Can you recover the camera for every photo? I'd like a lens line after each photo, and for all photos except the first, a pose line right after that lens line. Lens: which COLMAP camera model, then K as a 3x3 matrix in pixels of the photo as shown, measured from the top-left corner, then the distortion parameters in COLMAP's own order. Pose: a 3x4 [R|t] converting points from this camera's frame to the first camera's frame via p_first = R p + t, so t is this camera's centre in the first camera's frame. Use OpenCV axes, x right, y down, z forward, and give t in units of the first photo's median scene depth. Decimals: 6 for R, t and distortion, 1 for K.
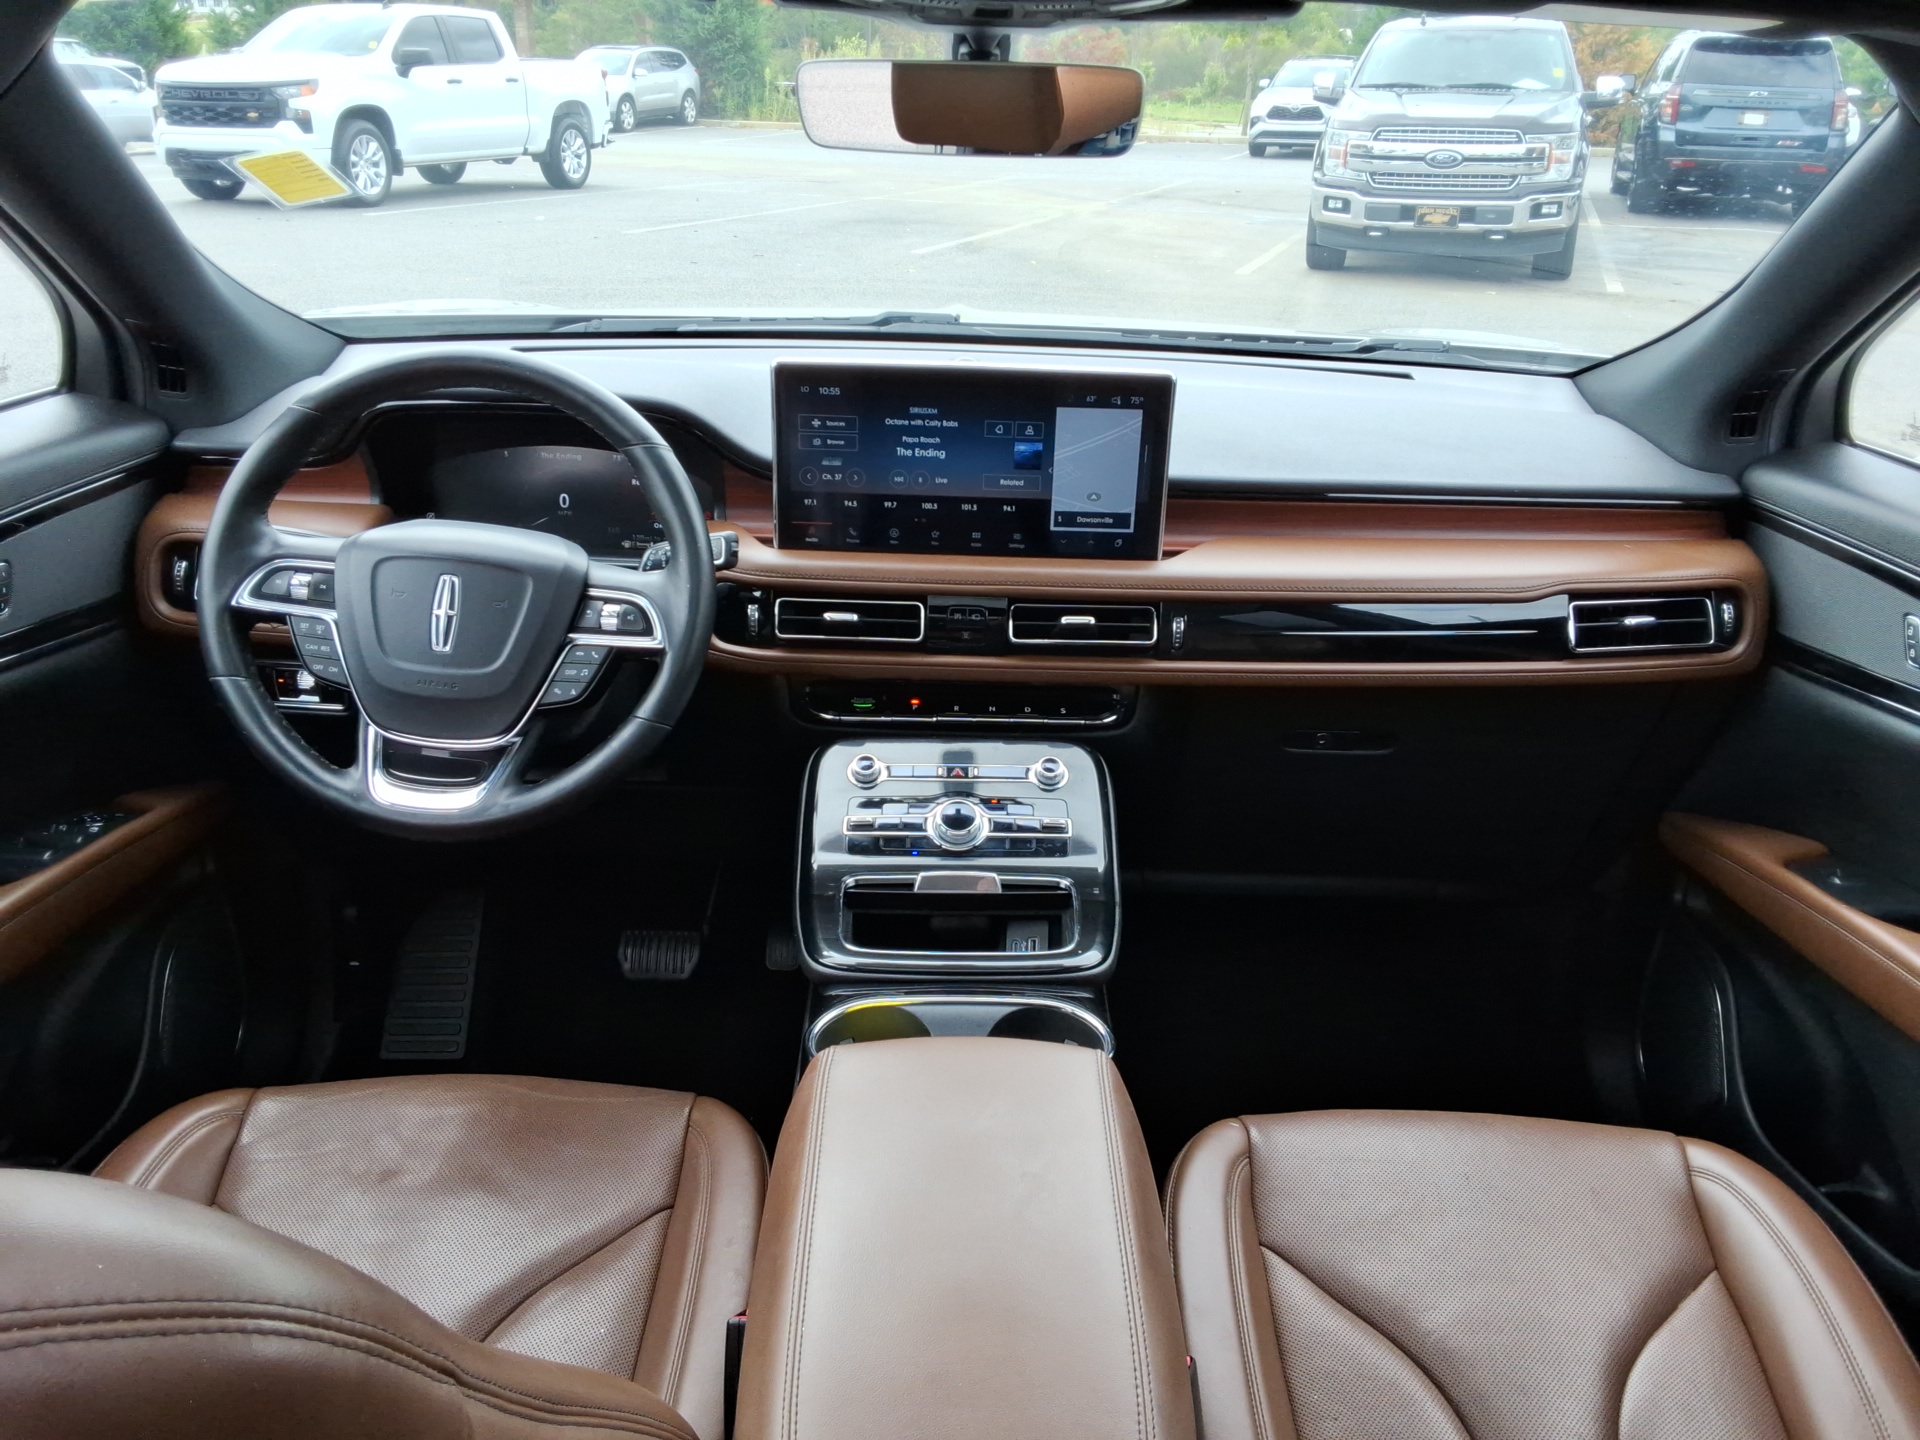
lens RADIAL K [[1548.5, 0, 968.3], [0, 1548.5, 703.2], [0, 0, 1]] dist [0.134590, -0.213756]
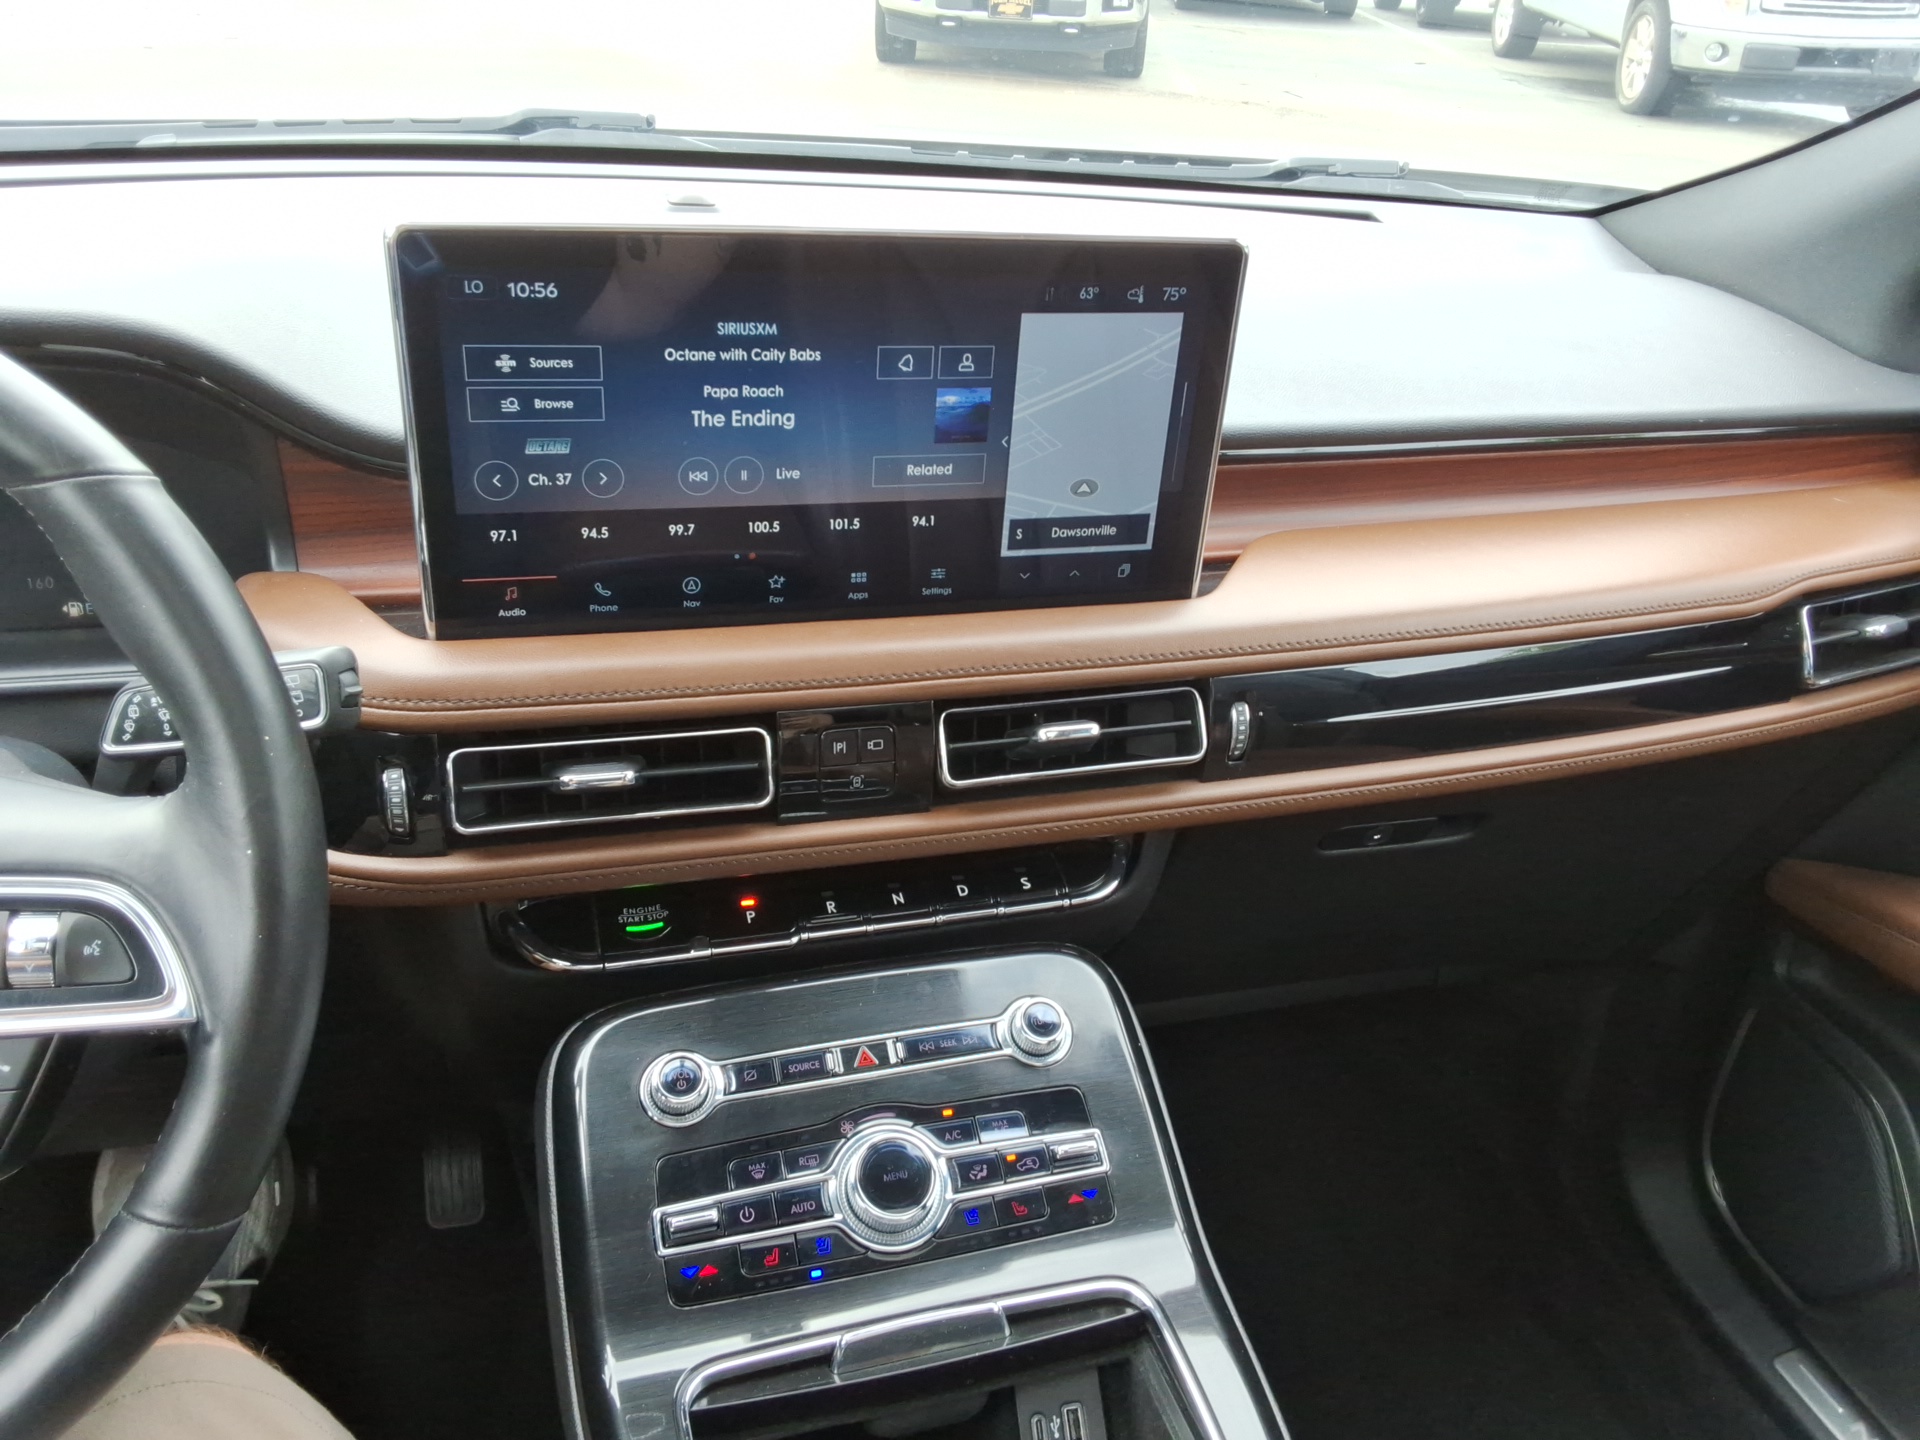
lens RADIAL K [[1548.5, 0, 968.3], [0, 1548.5, 703.2], [0, 0, 1]] dist [0.134590, -0.213756]
pose [[0.960915, -0.094853, 0.260086, -0.095544], [0.064059, 0.990157, 0.124438, -0.130094], [-0.269330, -0.102914, 0.957533, 0.521311]]
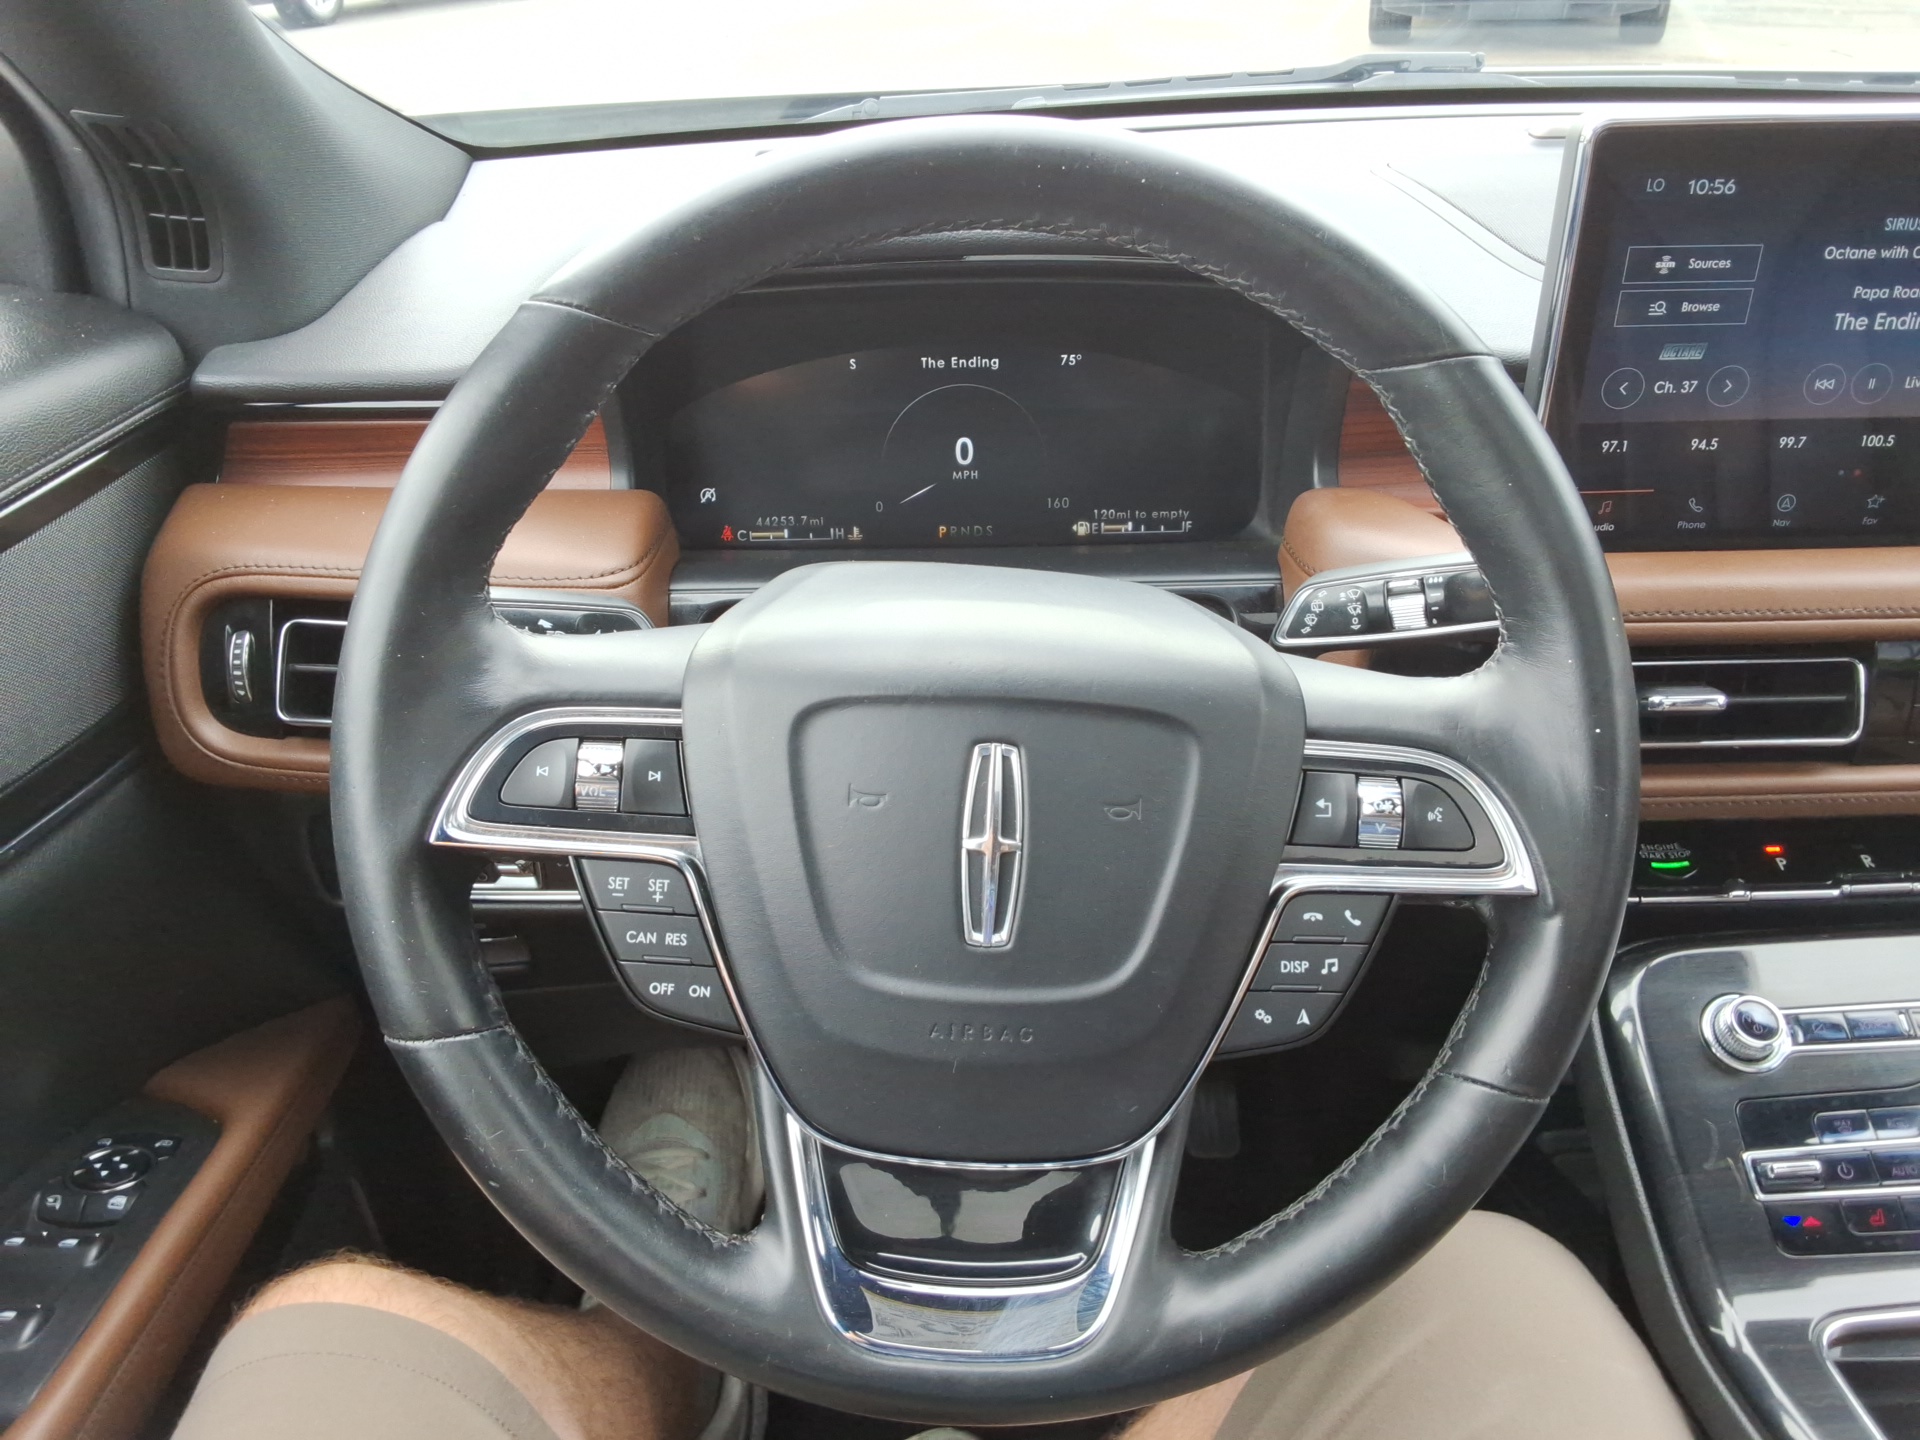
lens RADIAL K [[1548.5, 0, 968.3], [0, 1548.5, 703.2], [0, 0, 1]] dist [0.134590, -0.213756]
pose [[0.998778, -0.049348, 0.002647, -0.294219], [0.048768, 0.992873, 0.108747, -0.115318], [-0.007995, -0.108485, 0.994066, 0.547282]]
